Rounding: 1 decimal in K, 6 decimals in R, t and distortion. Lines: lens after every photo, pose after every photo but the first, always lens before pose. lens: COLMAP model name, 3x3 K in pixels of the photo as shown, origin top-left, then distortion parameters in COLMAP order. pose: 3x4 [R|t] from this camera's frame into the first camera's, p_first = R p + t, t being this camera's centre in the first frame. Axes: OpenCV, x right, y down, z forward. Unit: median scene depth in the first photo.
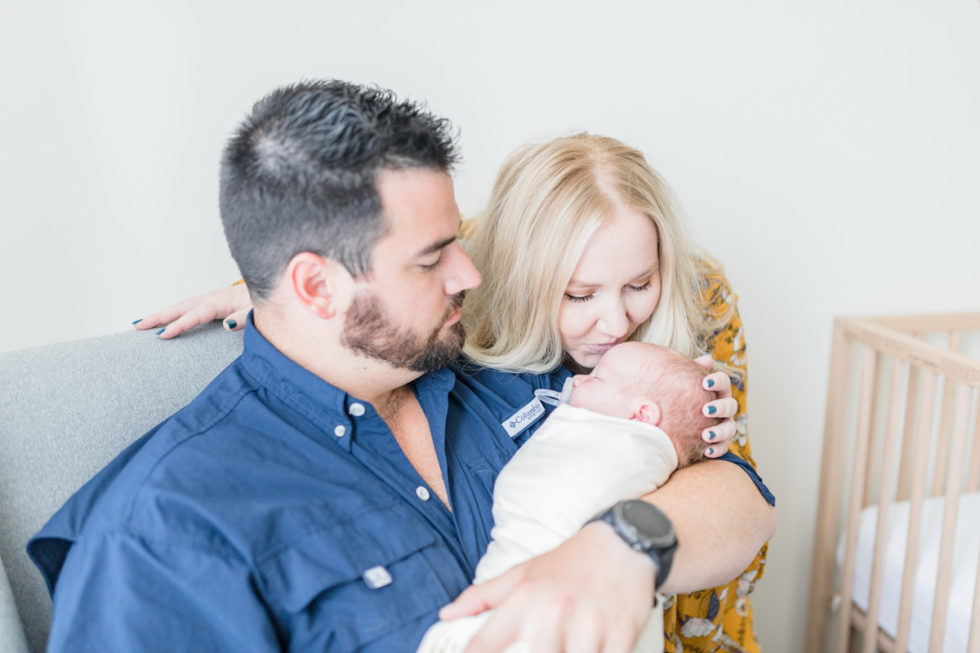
lens RADIAL K [[1084.3, 0, 485.4], [0, 1084.3, 329.0], [0, 0, 1]] dist [0.000287, 0.000000]
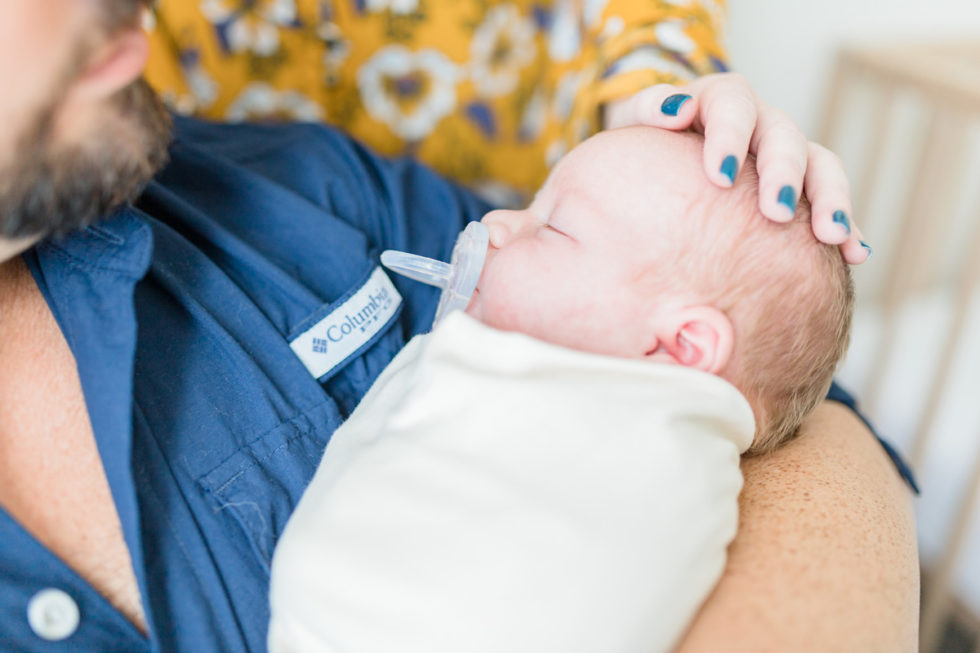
lens RADIAL K [[1084.3, 0, 487.6], [0, 1084.3, 327.2], [0, 0, 1]] dist [0.000287, 0.000000]
pose [[0.980549, -0.033930, 0.193321, 0.009799], [-0.014964, 0.969155, 0.245997, -0.015012], [-0.195705, -0.244105, 0.949796, 0.651388]]
